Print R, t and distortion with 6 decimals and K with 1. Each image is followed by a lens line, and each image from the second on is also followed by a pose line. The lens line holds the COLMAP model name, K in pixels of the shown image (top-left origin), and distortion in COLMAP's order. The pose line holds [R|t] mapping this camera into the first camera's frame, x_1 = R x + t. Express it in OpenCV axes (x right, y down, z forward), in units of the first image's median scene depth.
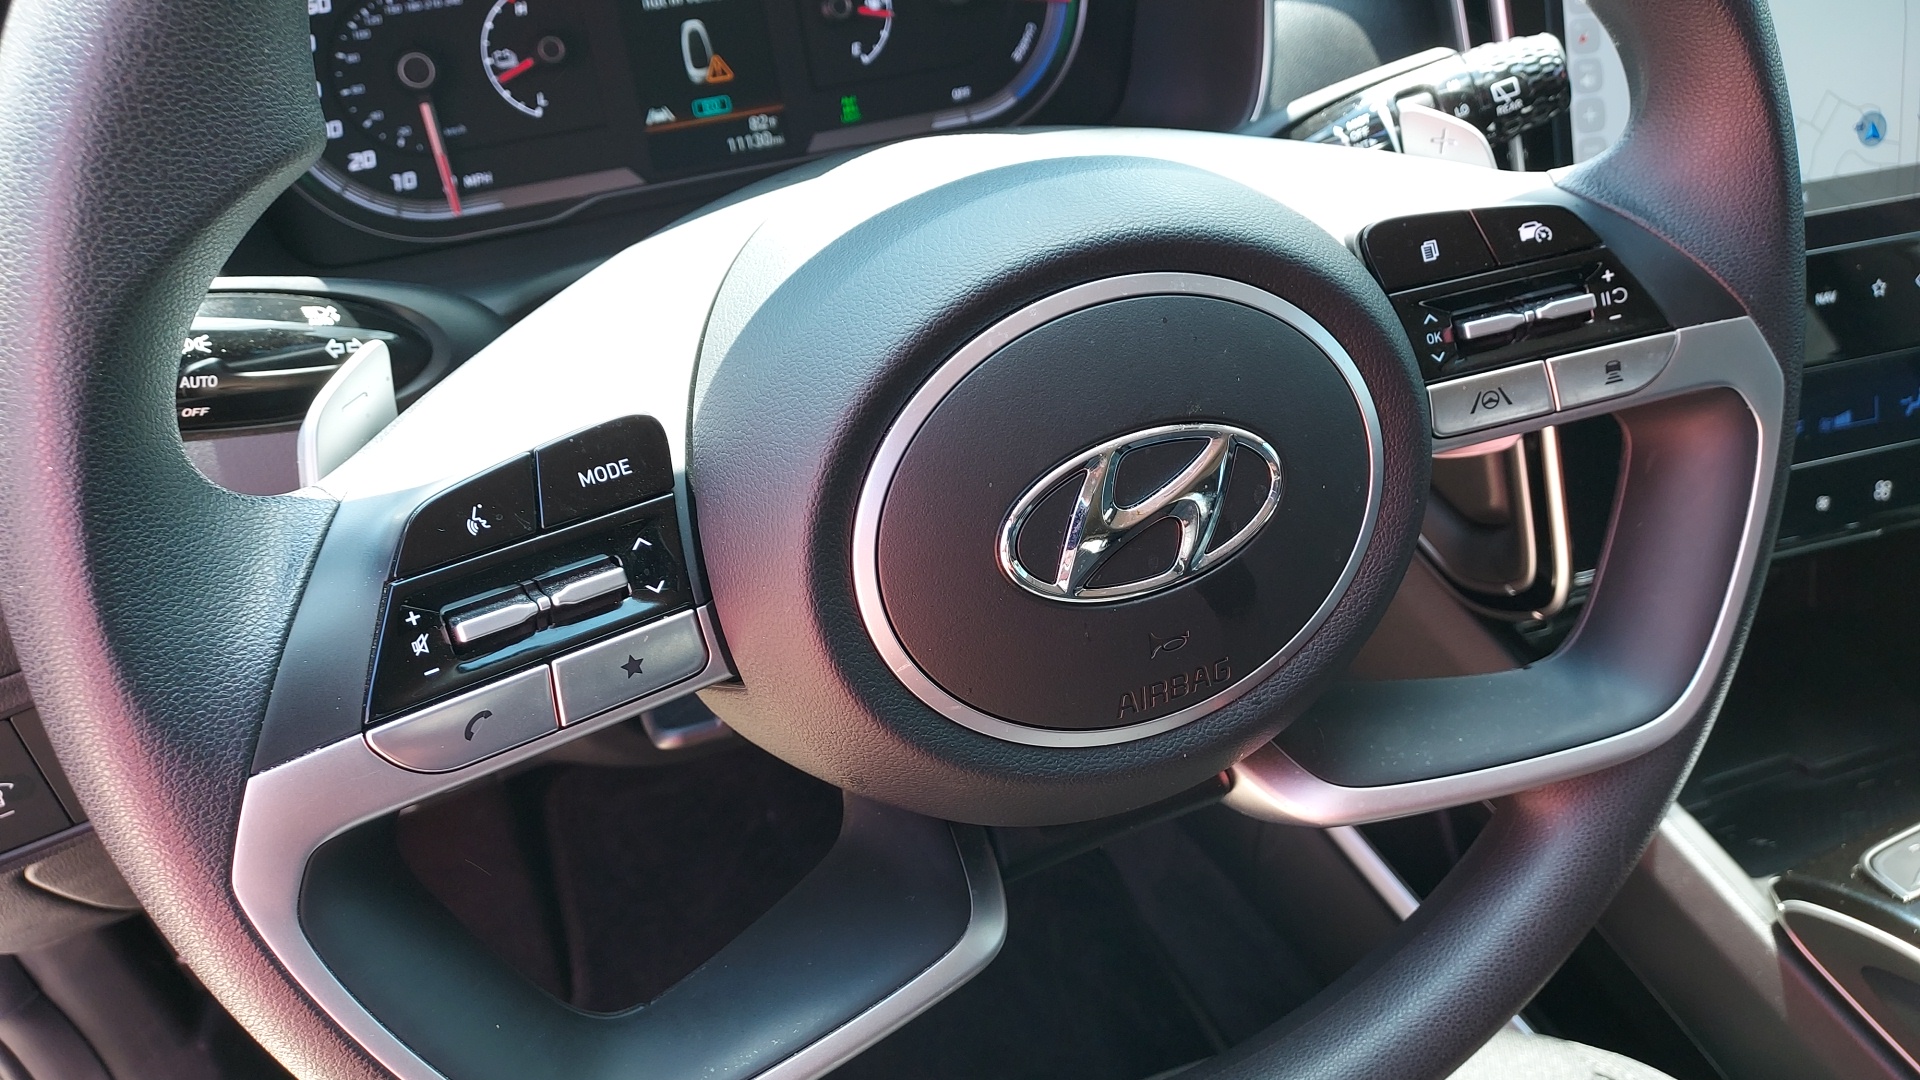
lens RADIAL K [[1394.6, 0, 960.0], [0, 1394.6, 540.0], [0, 0, 1]] dist [0.029683, 0.004644]
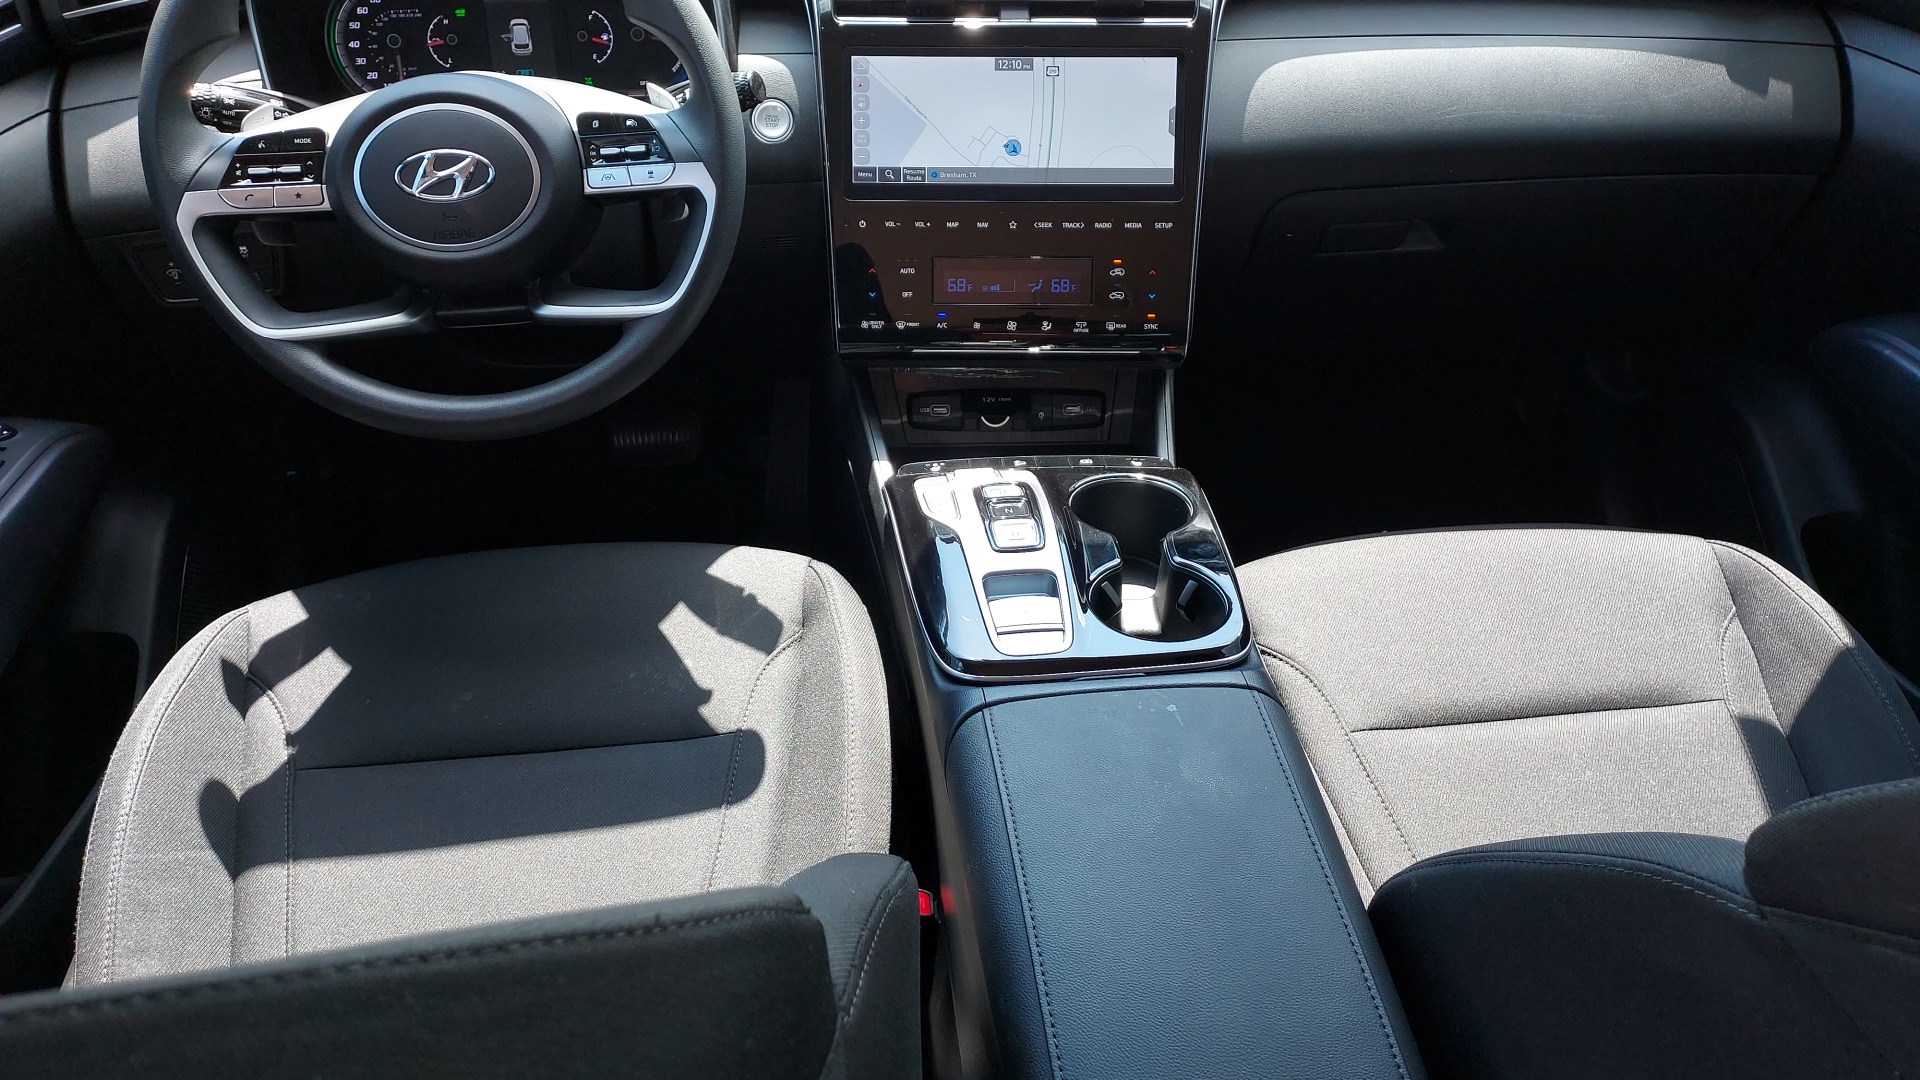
lens RADIAL K [[1394.6, 0, 960.0], [0, 1394.6, 540.0], [0, 0, 1]] dist [0.029683, 0.004644]
pose [[0.954229, 0.185710, -0.234431, 1.244918], [-0.197411, 0.979942, -0.027261, 0.376355], [0.224666, 0.072292, 0.971750, -1.058383]]
